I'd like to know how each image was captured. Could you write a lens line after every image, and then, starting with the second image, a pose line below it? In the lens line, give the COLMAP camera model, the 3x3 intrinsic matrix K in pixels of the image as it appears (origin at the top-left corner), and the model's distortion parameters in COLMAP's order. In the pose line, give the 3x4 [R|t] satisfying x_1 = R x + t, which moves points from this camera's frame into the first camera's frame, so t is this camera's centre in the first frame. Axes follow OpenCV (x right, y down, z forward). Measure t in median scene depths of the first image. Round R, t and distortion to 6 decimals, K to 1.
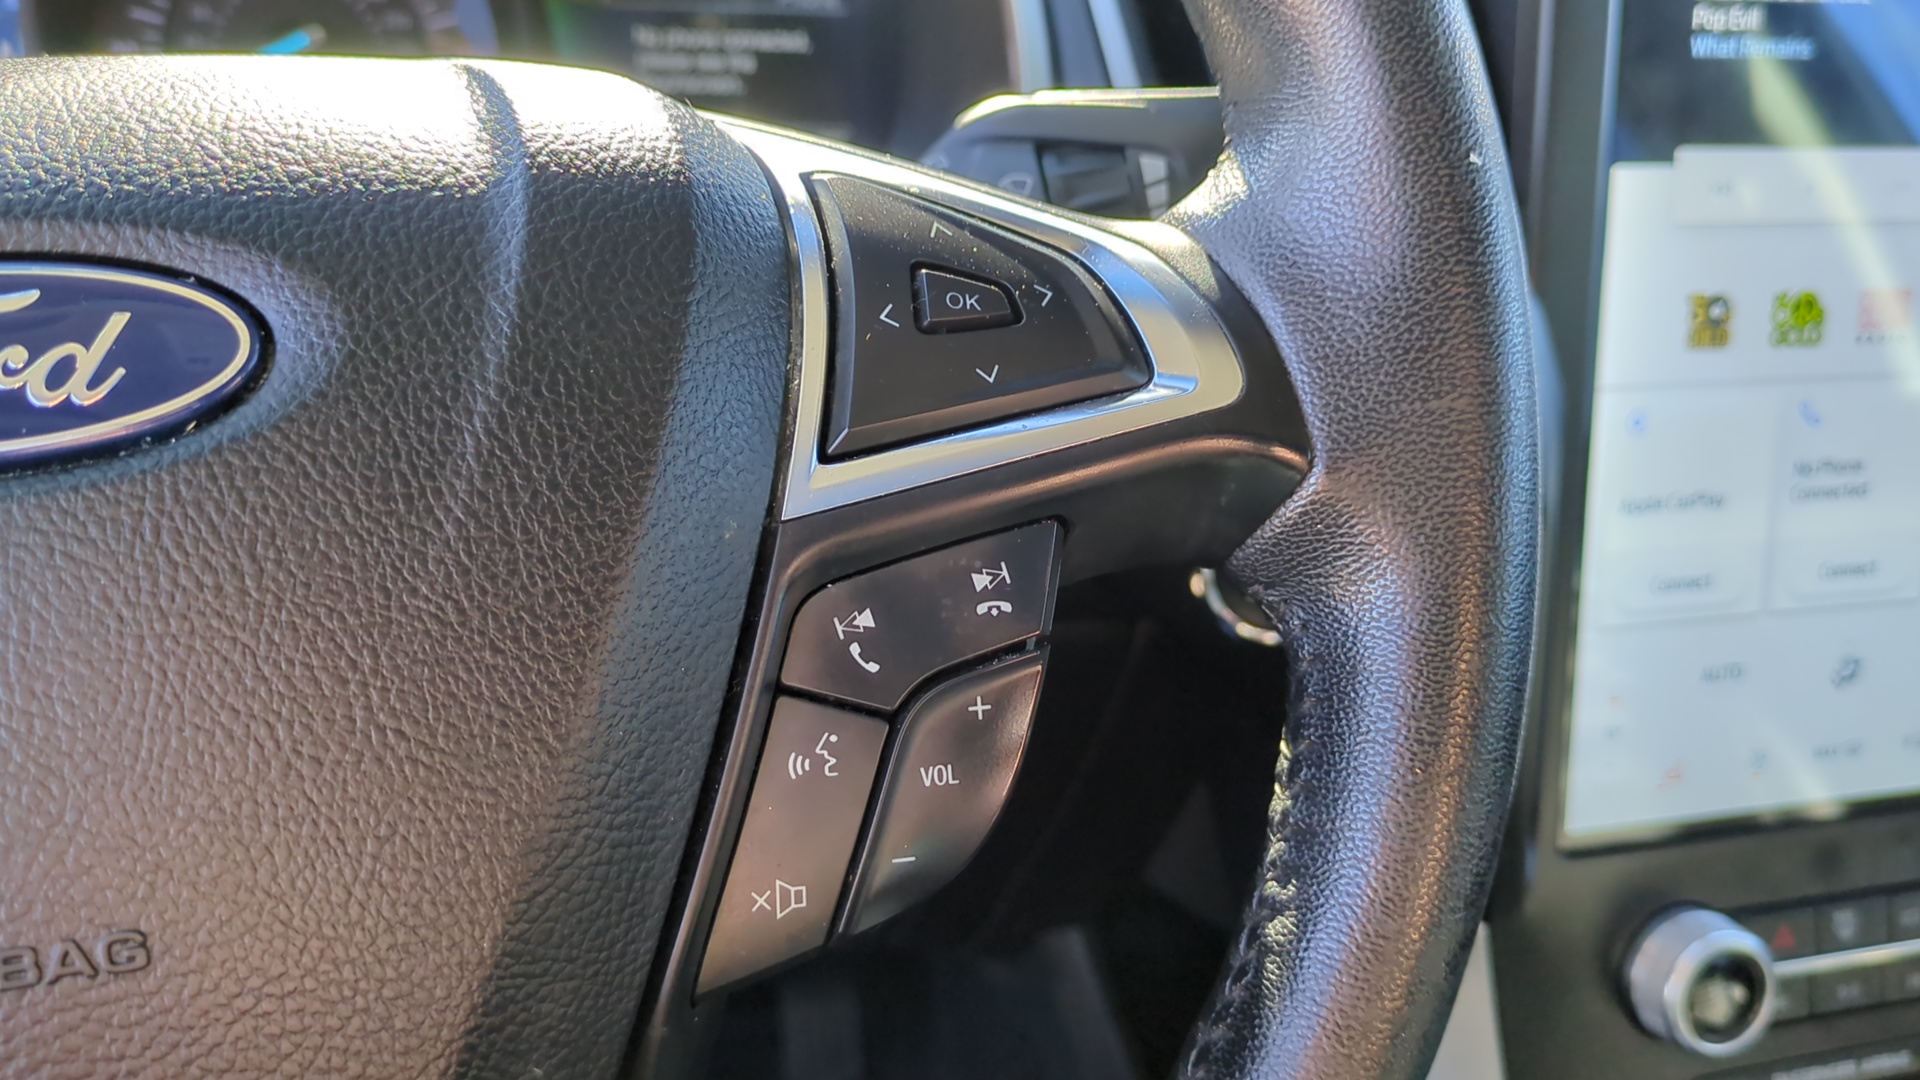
lens RADIAL K [[1663.5, 0, 960.0], [0, 1663.5, 540.0], [0, 0, 1]] dist [-0.022495, -0.009133]
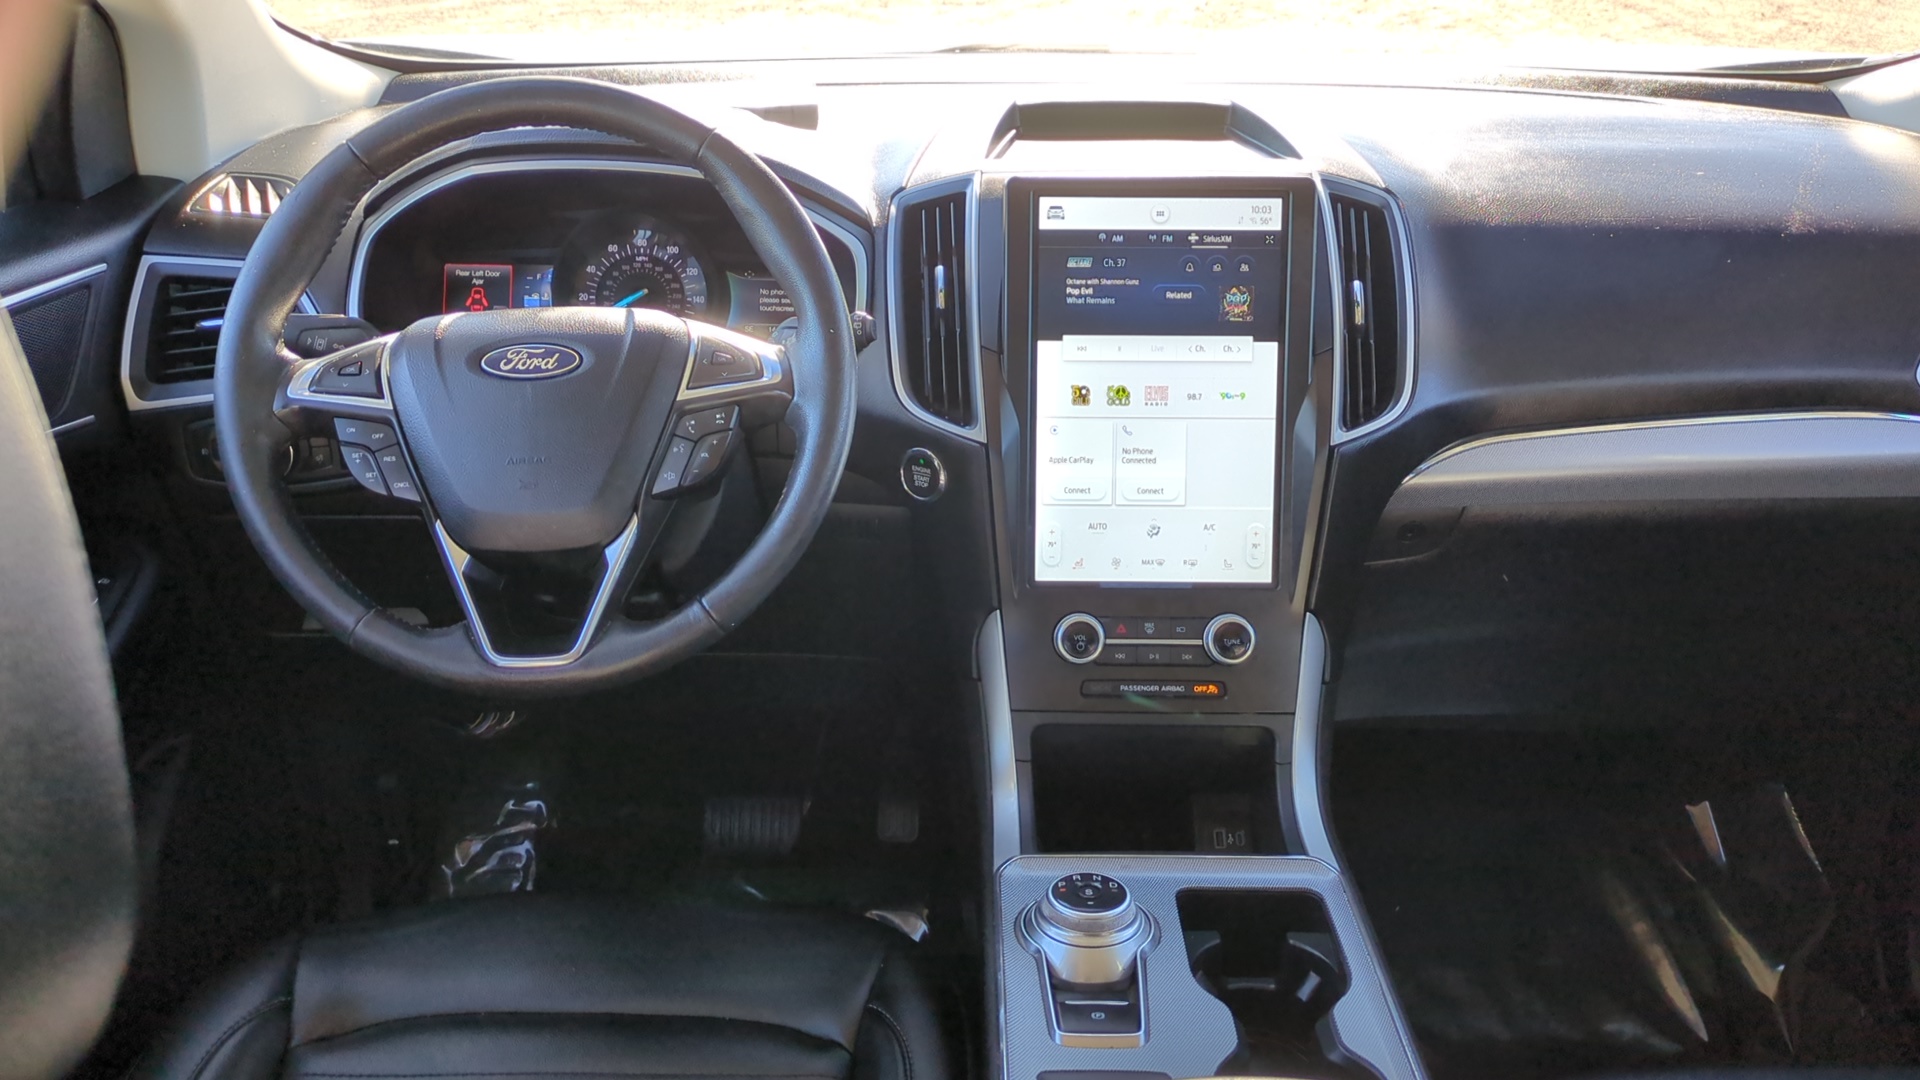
lens RADIAL K [[1622.6, 0, 968.8], [0, 1622.6, 546.2], [0, 0, 1]] dist [0.039459, -0.018153]
pose [[0.967183, 0.045391, -0.249992, 1.732906], [-0.072762, 0.992186, -0.101352, 0.745613], [0.243438, 0.116216, 0.962929, -3.004414]]
